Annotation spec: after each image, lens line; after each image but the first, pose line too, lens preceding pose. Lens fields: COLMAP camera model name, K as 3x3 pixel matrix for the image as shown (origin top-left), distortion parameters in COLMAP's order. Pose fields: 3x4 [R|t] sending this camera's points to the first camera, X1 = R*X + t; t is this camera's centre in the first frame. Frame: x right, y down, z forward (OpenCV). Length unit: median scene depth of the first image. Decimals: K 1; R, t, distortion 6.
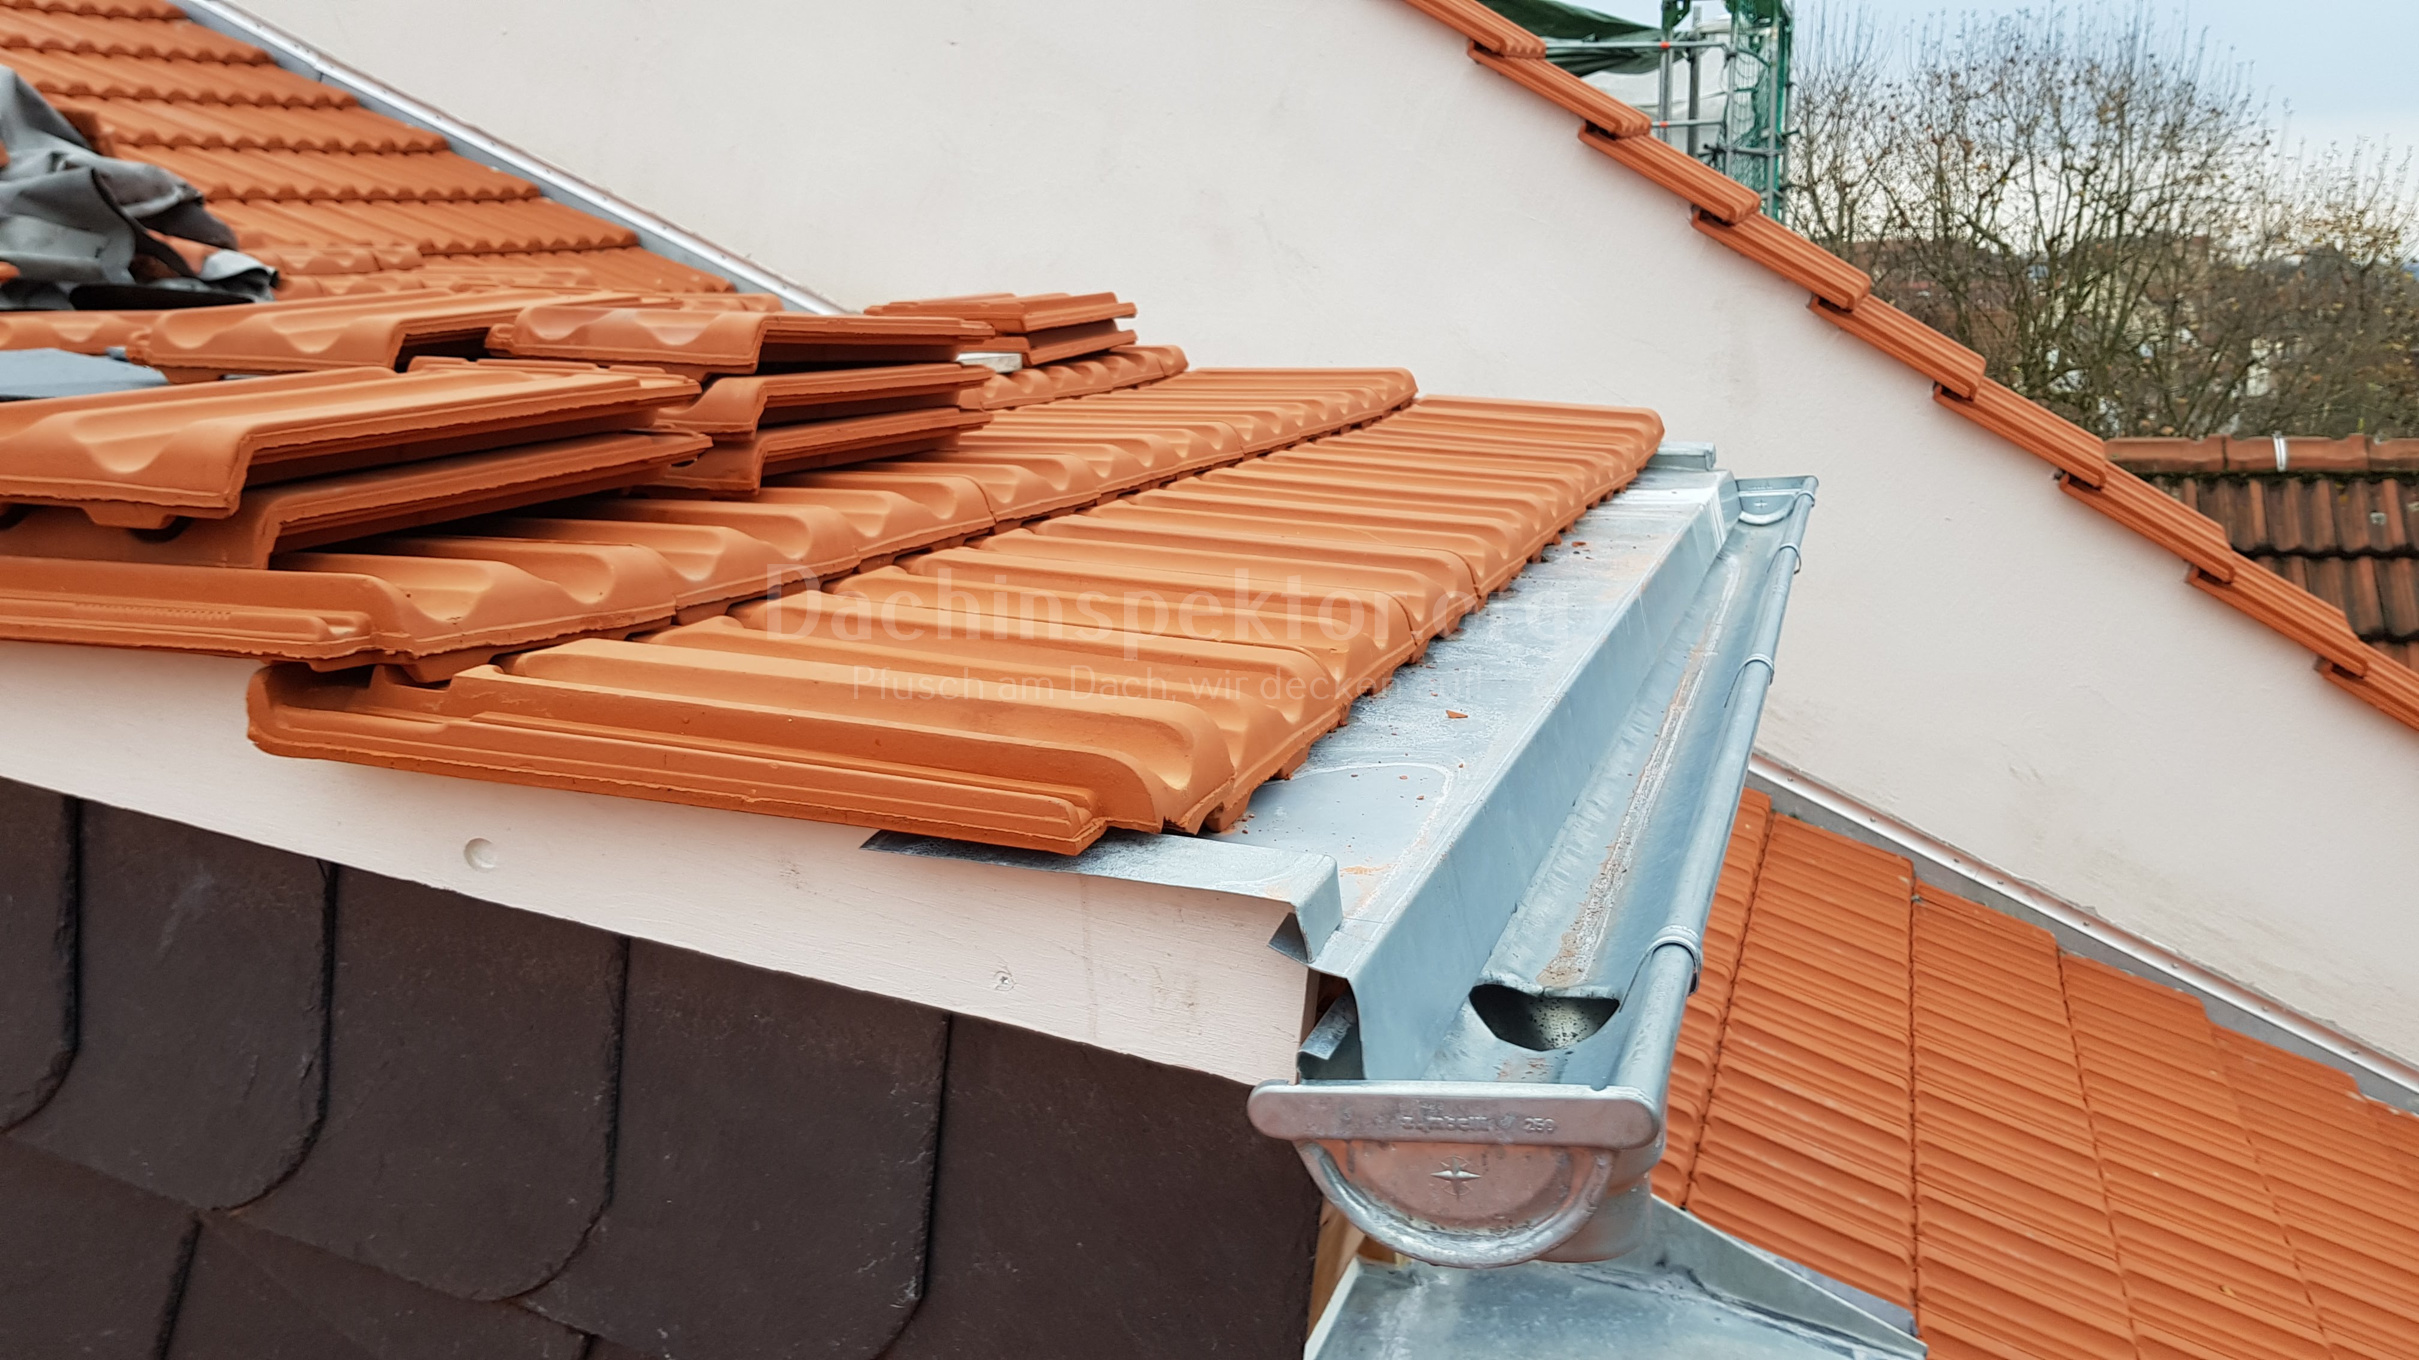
lens RADIAL K [[1868.7, 0, 1210.9], [0, 1868.7, 681.9], [0, 0, 1]] dist [-0.004060, -0.002964]
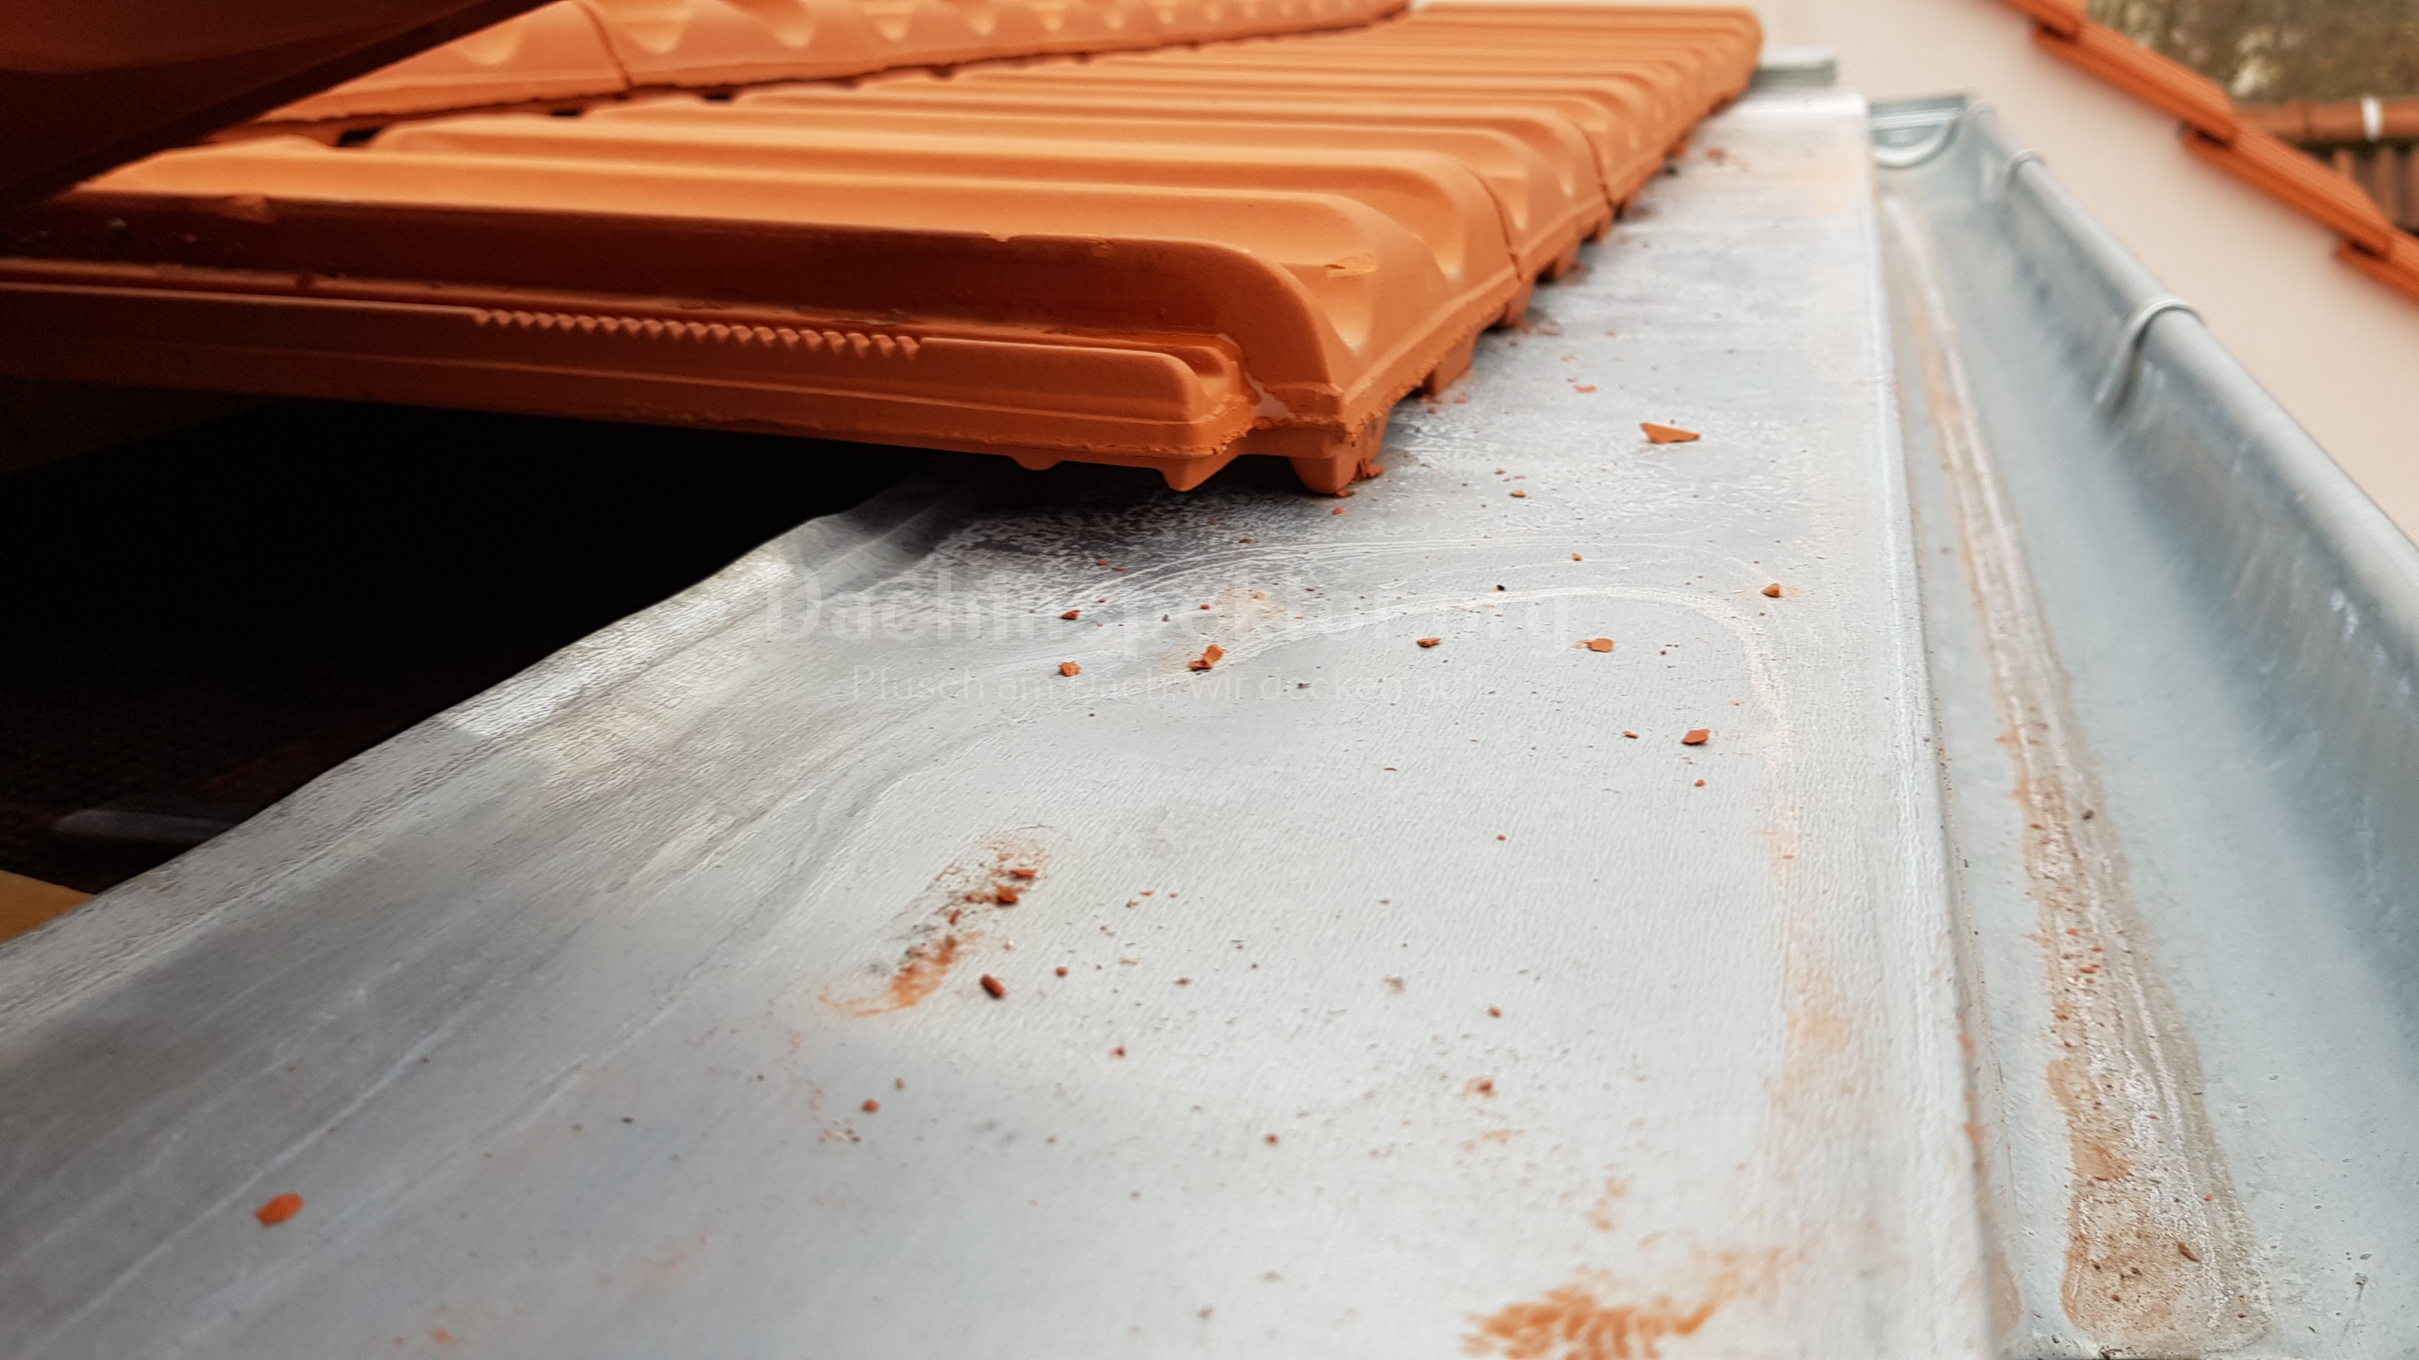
lens RADIAL K [[1868.7, 0, 1209.8], [0, 1868.7, 677.1], [0, 0, 1]] dist [-0.004060, -0.002964]
pose [[0.999185, -0.038792, 0.011142, 0.028090], [0.036985, 0.990561, 0.131990, 0.010953], [-0.016157, -0.131470, 0.991188, 0.524755]]
